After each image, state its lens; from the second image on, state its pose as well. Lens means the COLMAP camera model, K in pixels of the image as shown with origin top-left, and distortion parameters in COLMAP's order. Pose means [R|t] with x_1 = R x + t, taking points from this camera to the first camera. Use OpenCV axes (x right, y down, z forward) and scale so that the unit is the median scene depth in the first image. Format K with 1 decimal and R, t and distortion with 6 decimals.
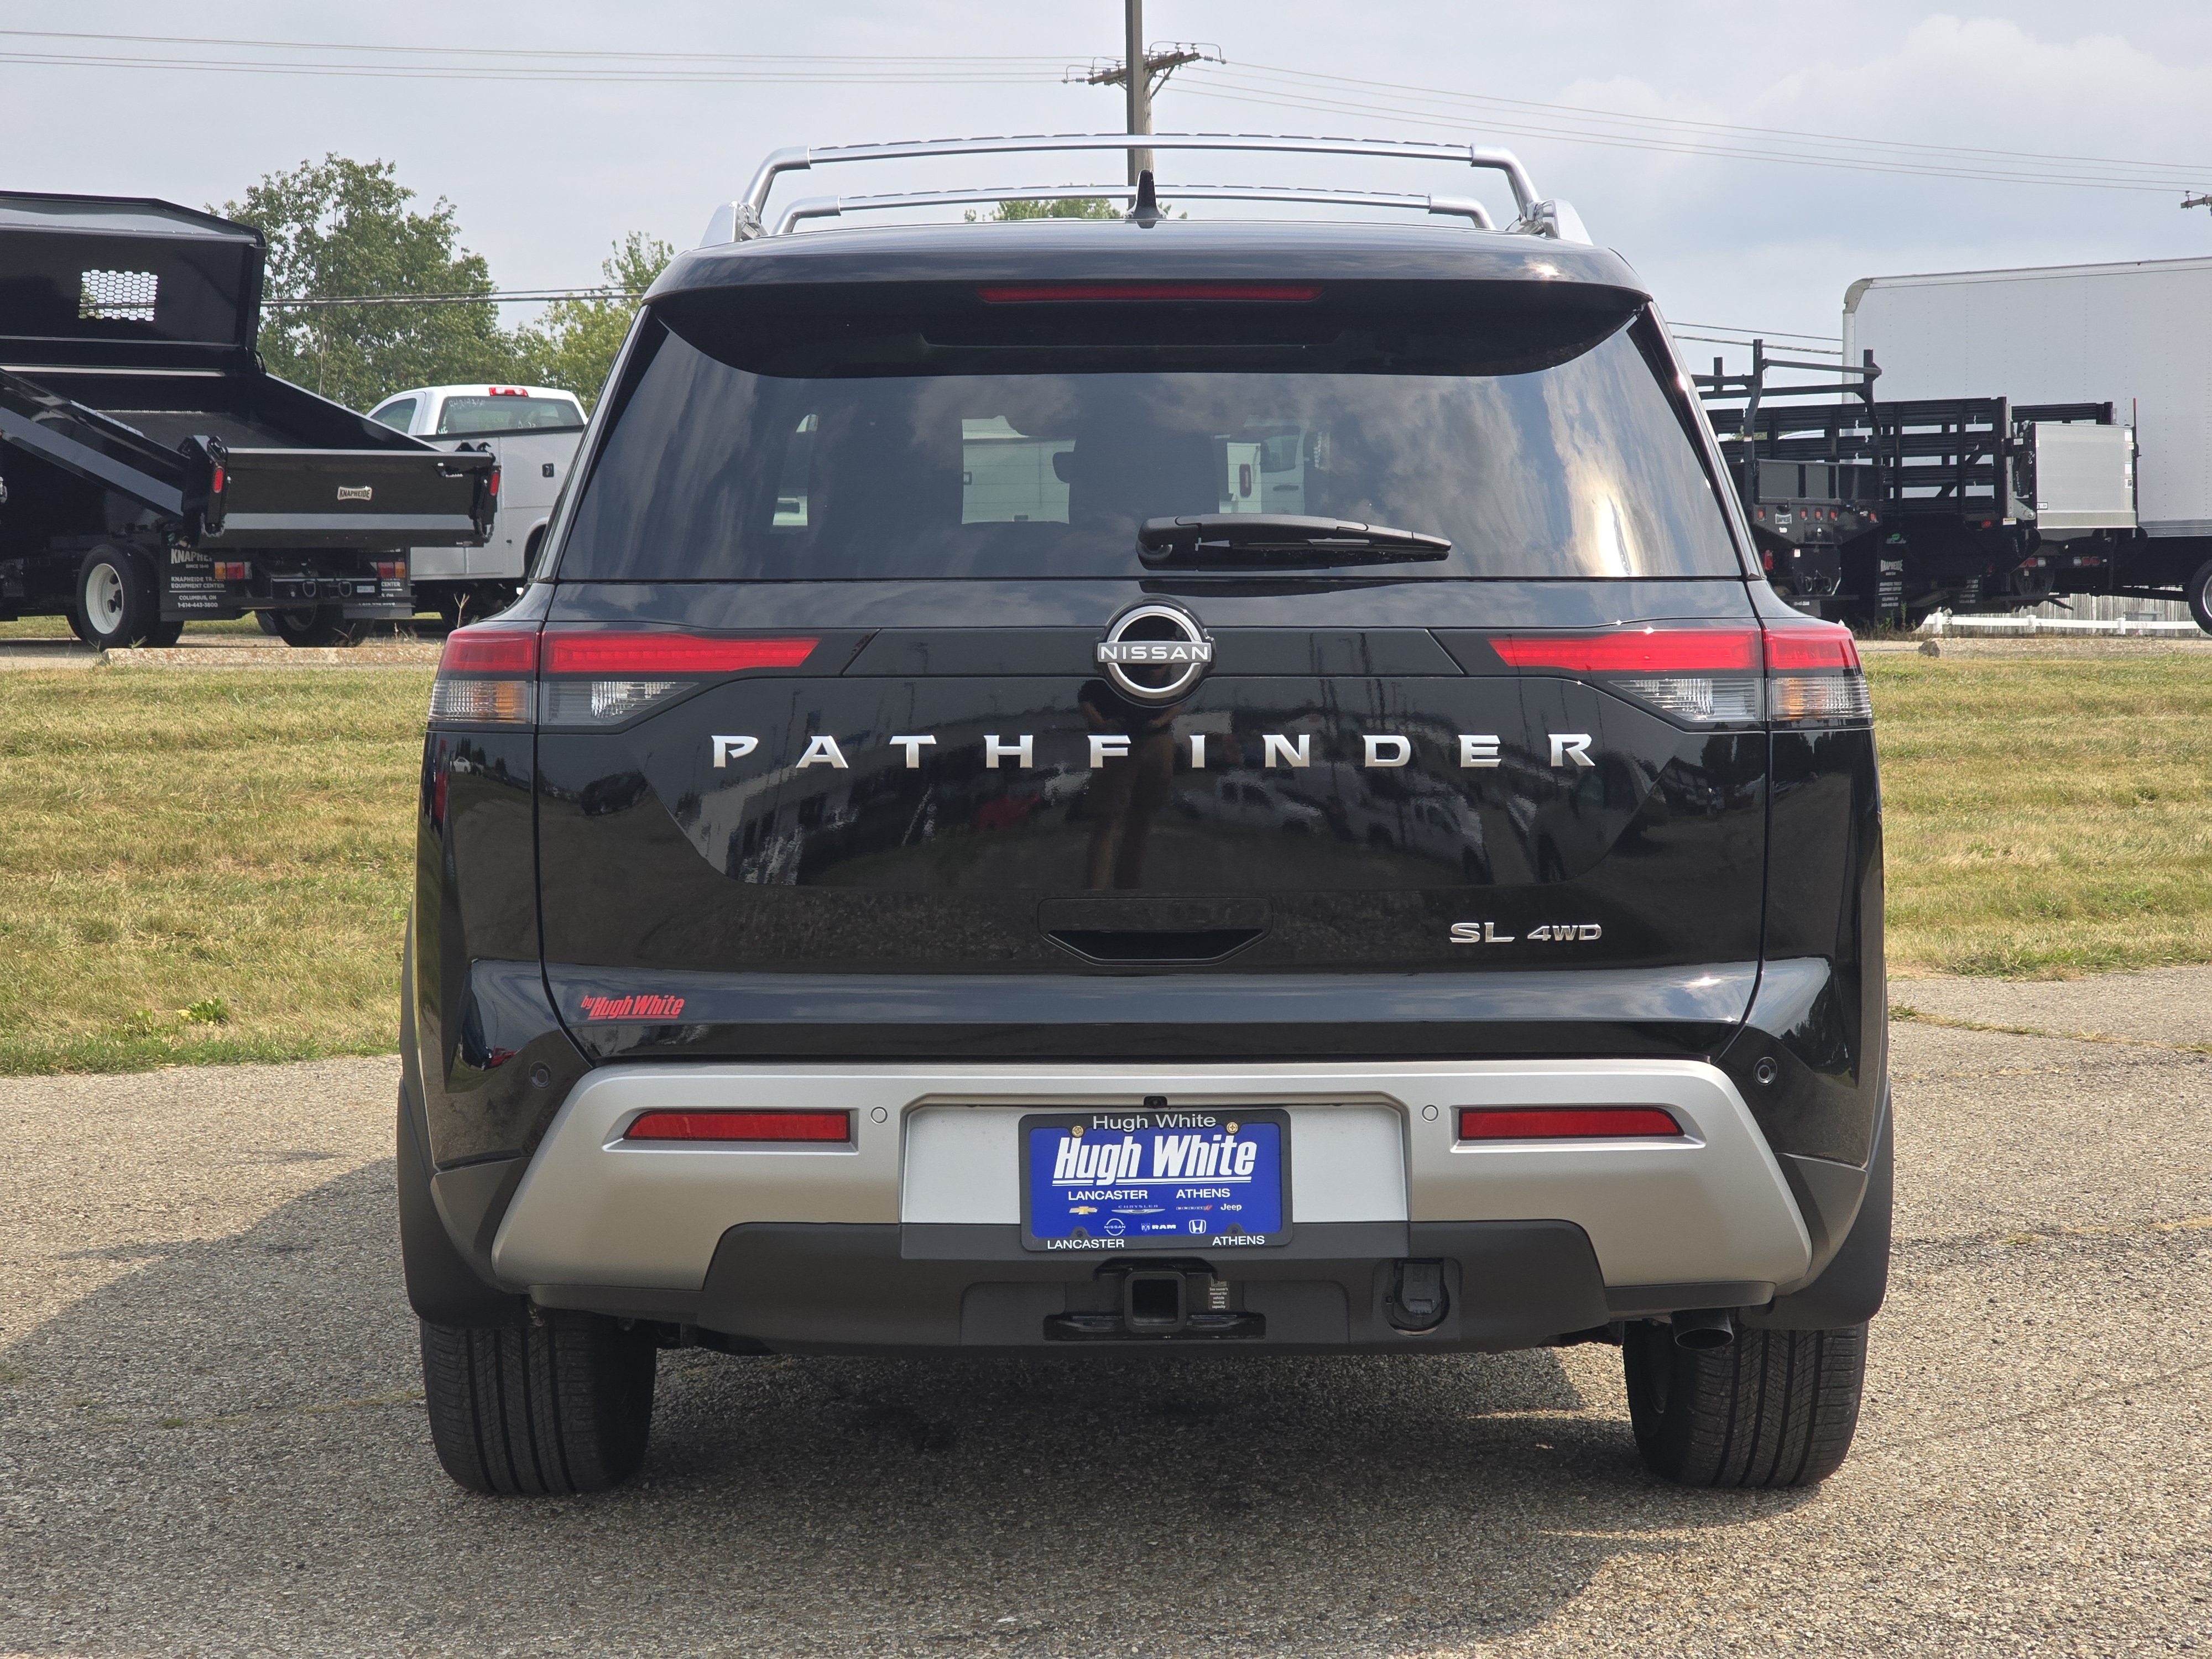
lens RADIAL K [[4389.6, 0, 1107.0], [0, 4389.6, 835.2], [0, 0, 1]] dist [-0.061363, 0.000000]
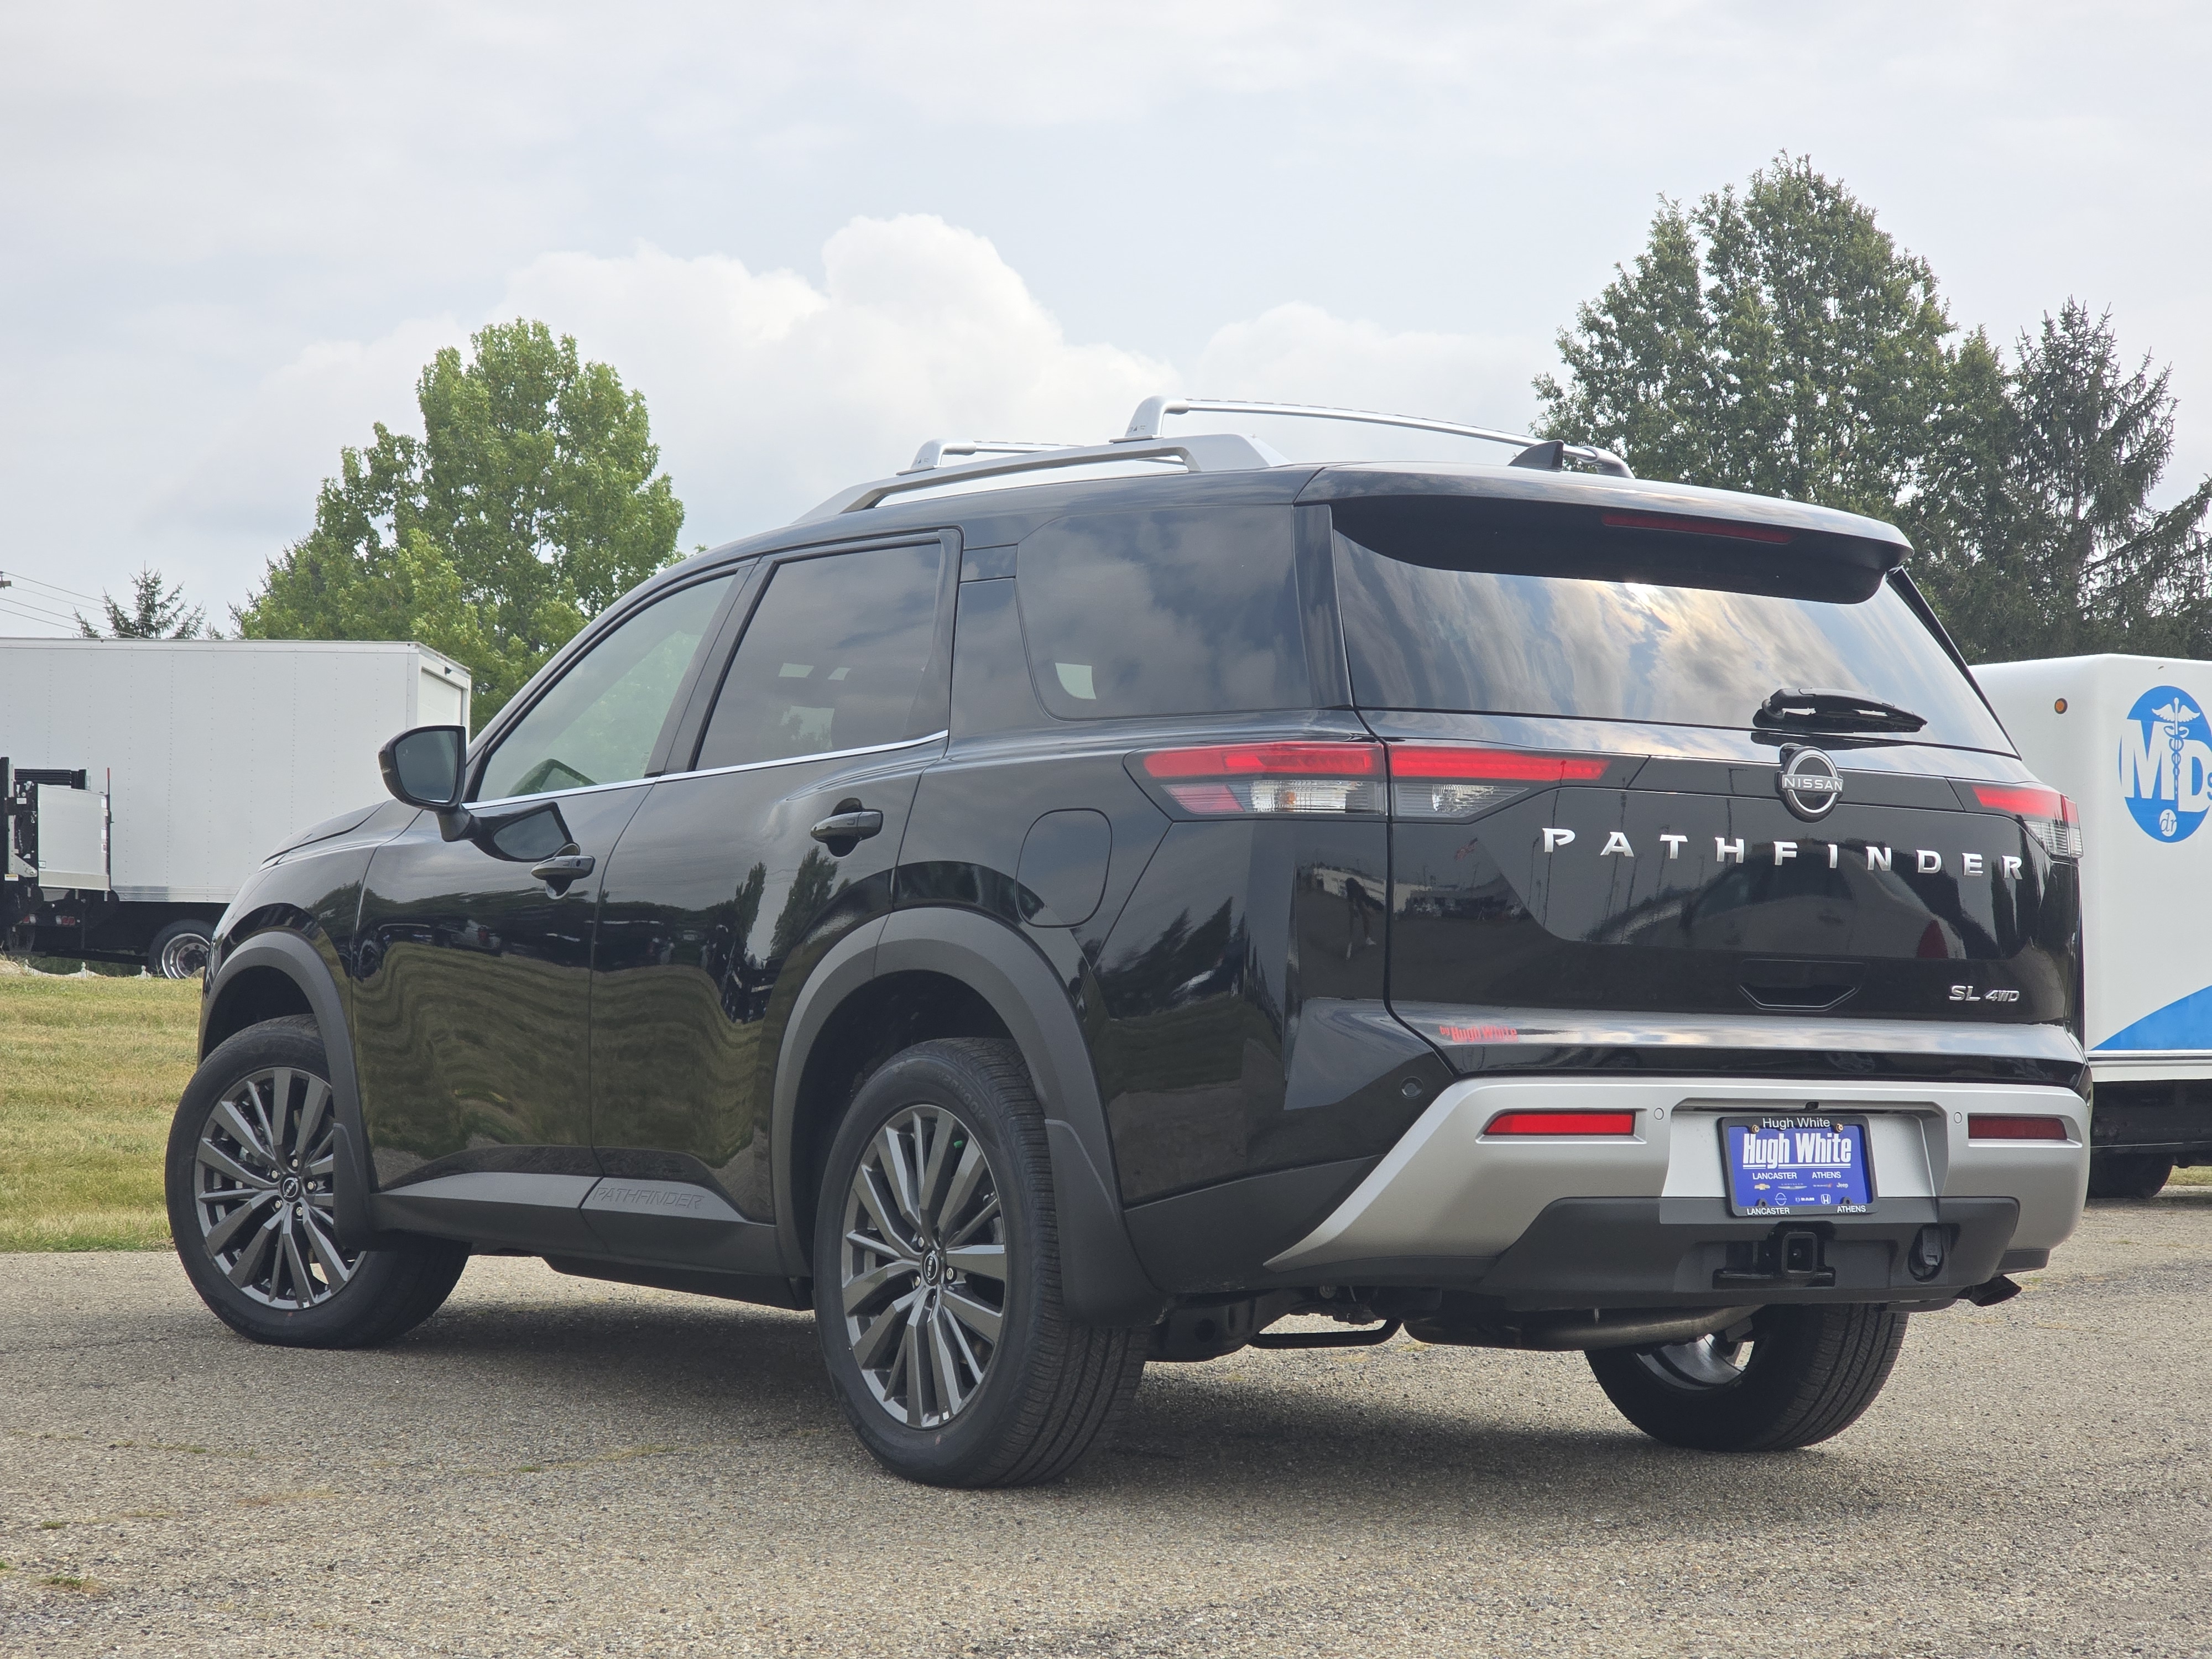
lens RADIAL K [[4389.6, 0, 1107.7], [0, 4389.6, 823.5], [0, 0, 1]] dist [-0.061363, 0.000000]
pose [[0.836491, 0.051386, 0.545567, -0.927561], [0.001843, 0.995324, -0.096573, 0.104260], [-0.547978, 0.081788, 0.832485, -0.035788]]
